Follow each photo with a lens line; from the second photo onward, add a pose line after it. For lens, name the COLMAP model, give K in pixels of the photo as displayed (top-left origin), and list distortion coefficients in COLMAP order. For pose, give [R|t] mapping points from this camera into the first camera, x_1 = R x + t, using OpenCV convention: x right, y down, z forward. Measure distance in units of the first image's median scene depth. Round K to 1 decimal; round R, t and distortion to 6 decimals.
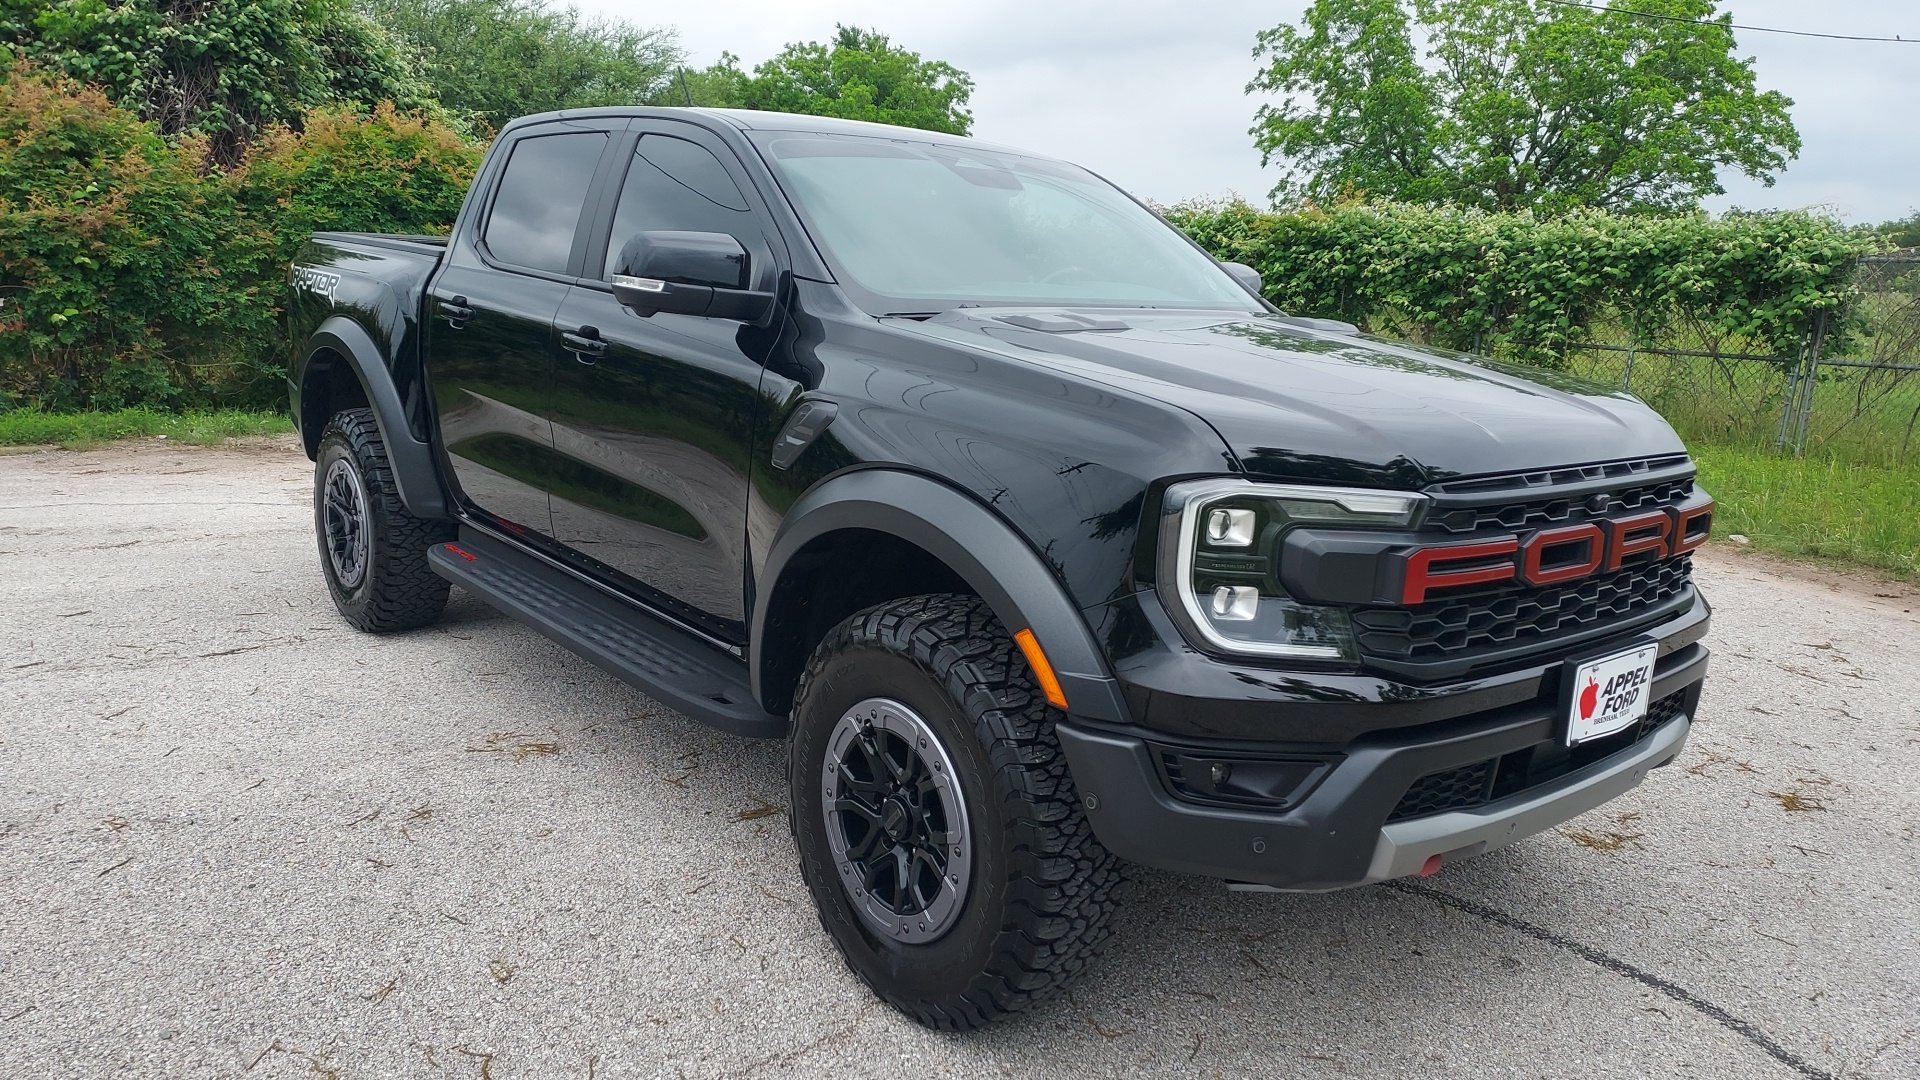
lens RADIAL K [[1373.6, 0, 985.8], [0, 1373.6, 533.6], [0, 0, 1]] dist [0.113667, -0.138613]
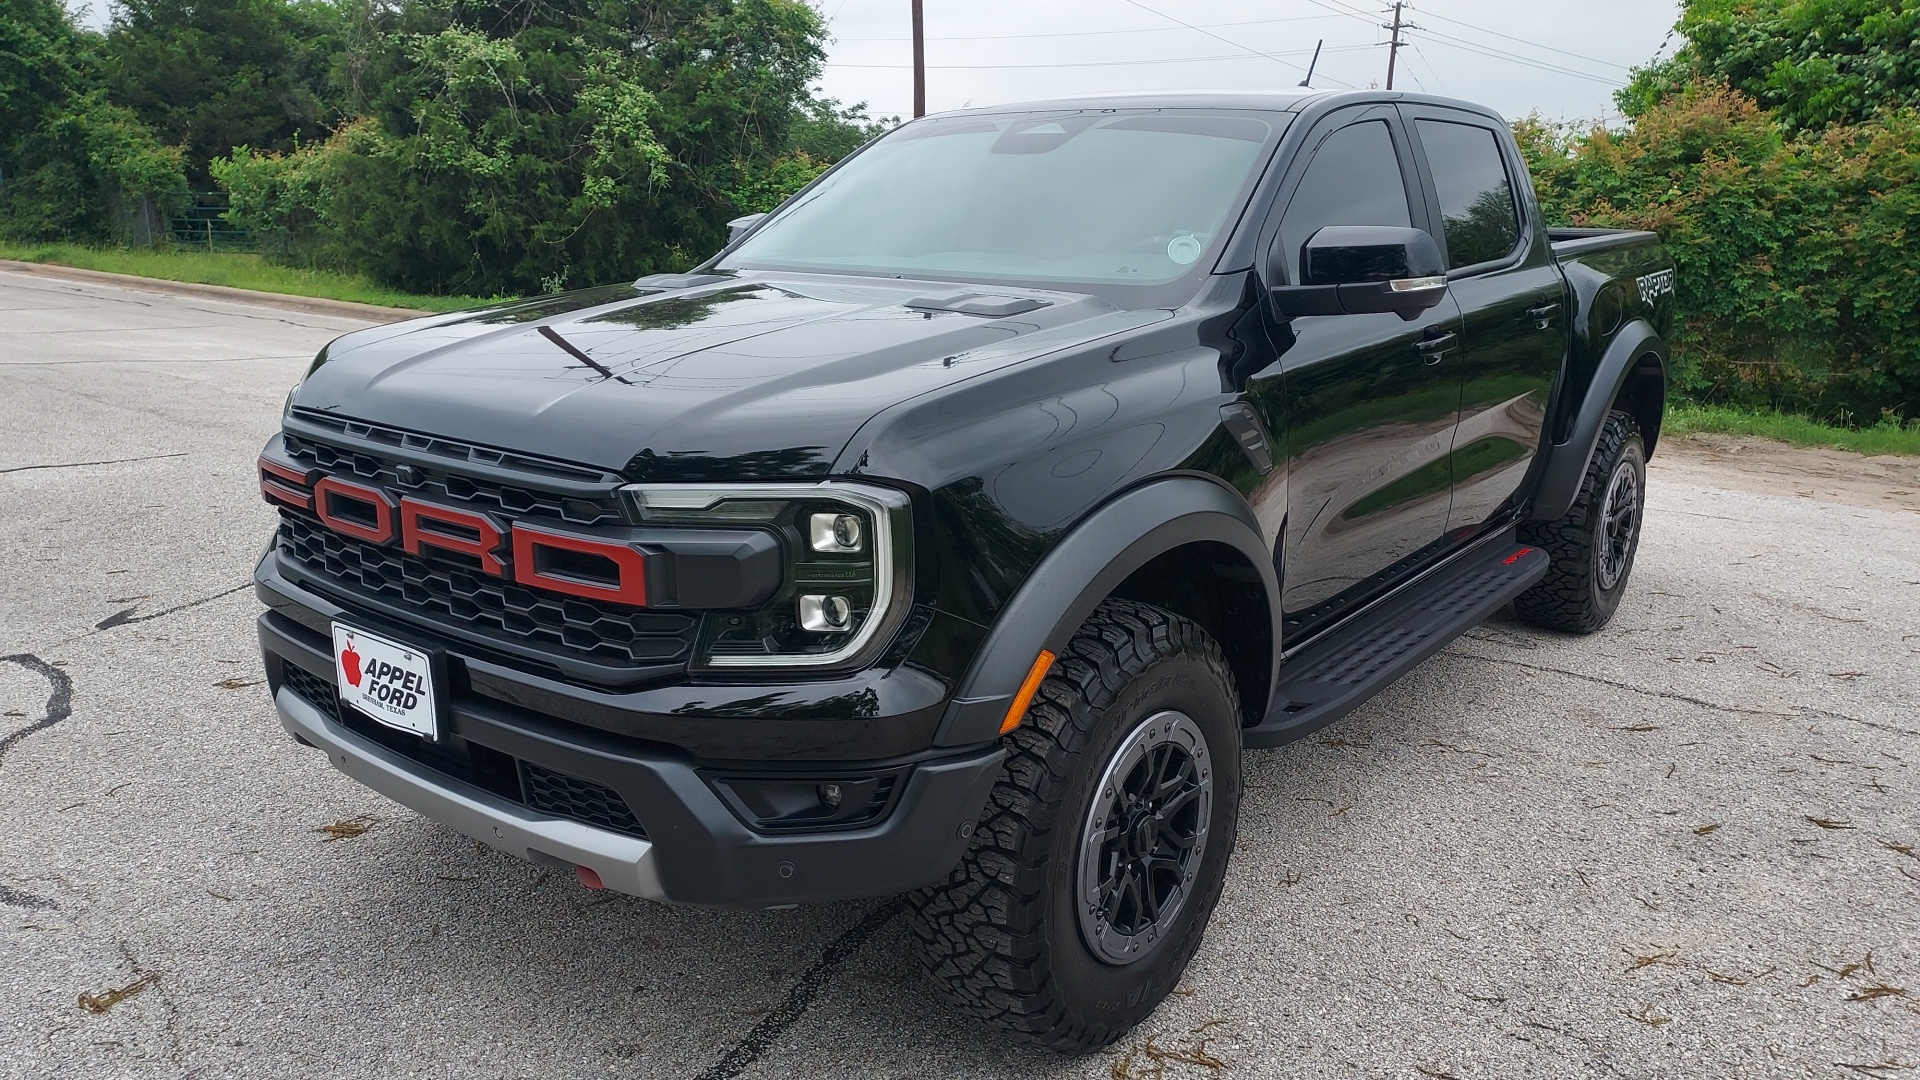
lens RADIAL K [[1402.1, 0, 979.6], [0, 1402.1, 540.7], [0, 0, 1]] dist [0.035055, 0.002475]
pose [[0.212089, 0.188307, -0.958936, 0.108856], [-0.191985, 0.970166, 0.148051, -0.014548], [0.958207, 0.152701, 0.241914, 0.088041]]
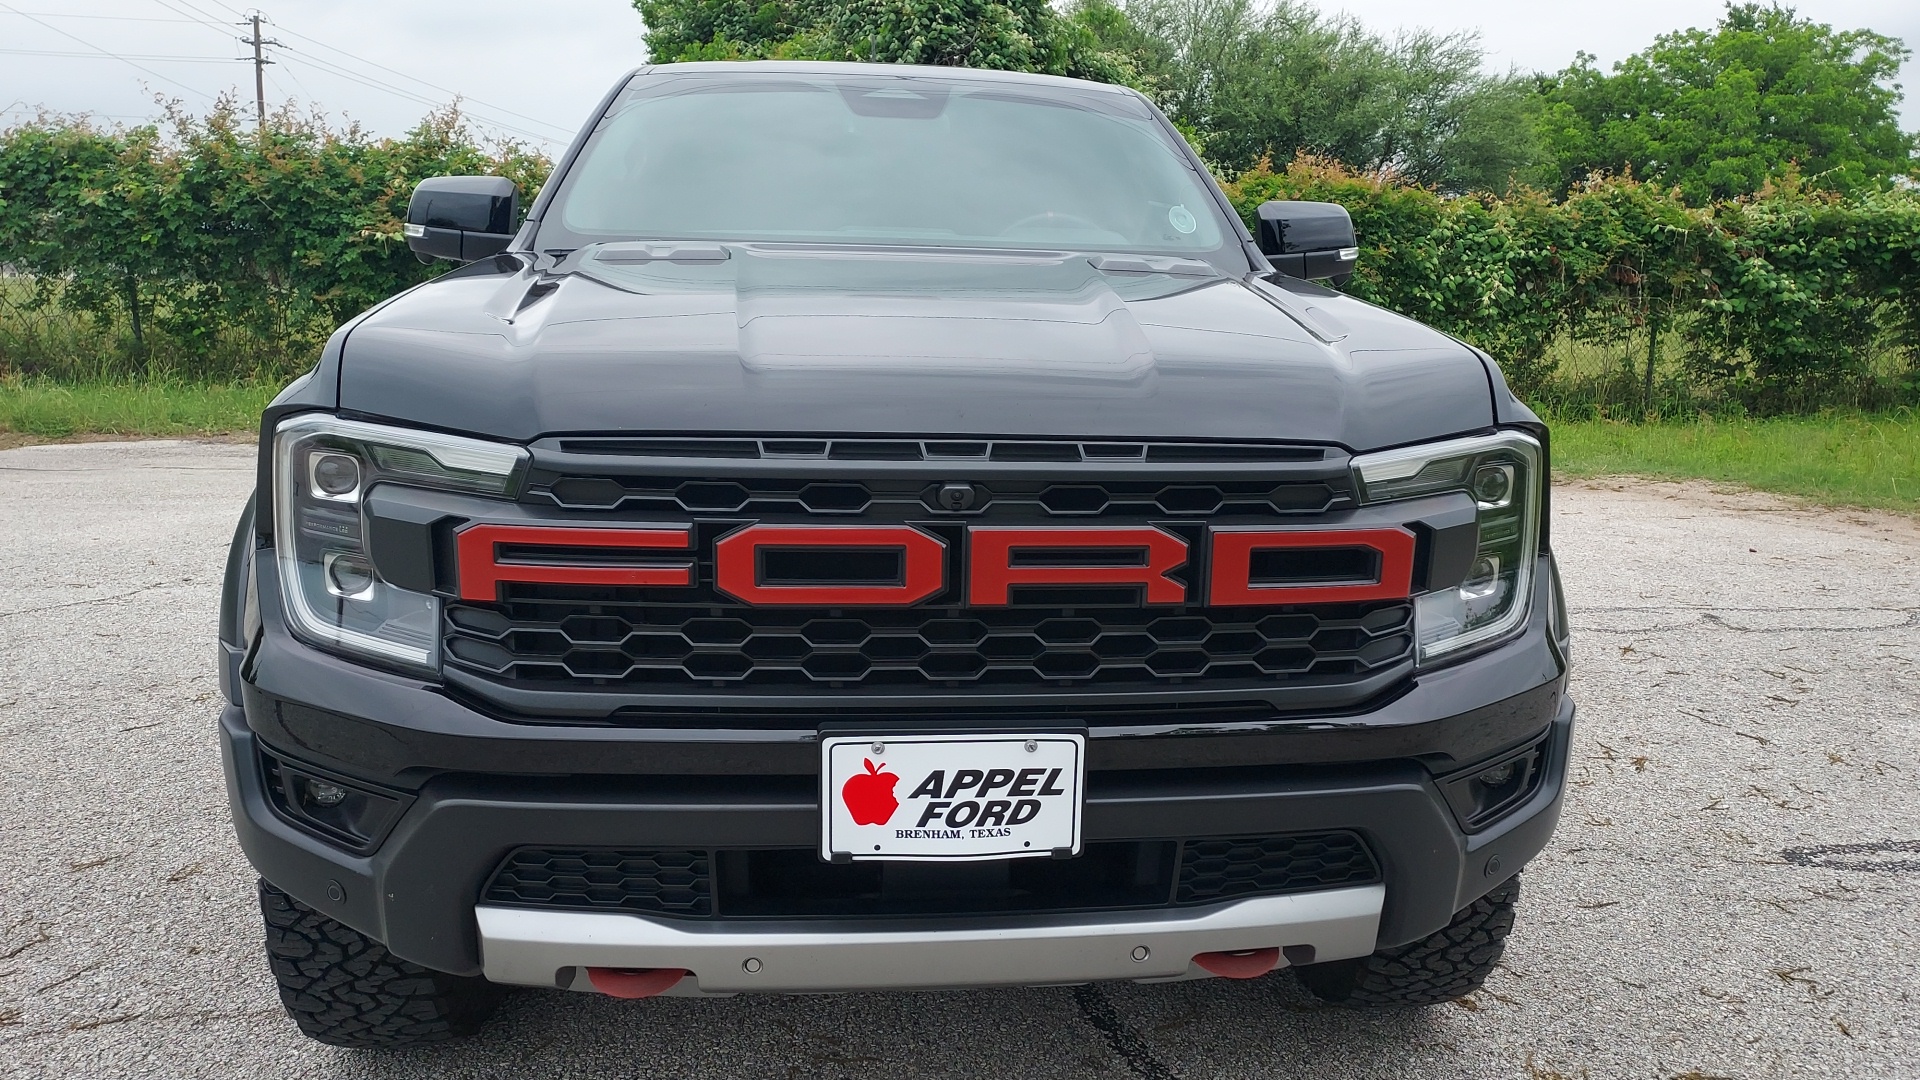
lens RADIAL K [[1402.1, 0, 979.6], [0, 1402.1, 540.7], [0, 0, 1]] dist [0.035055, 0.002475]
pose [[0.824100, 0.085211, -0.559999, 0.062375], [-0.094246, 0.995467, 0.012779, -0.000873], [0.558549, 0.042246, 0.828395, 0.036602]]
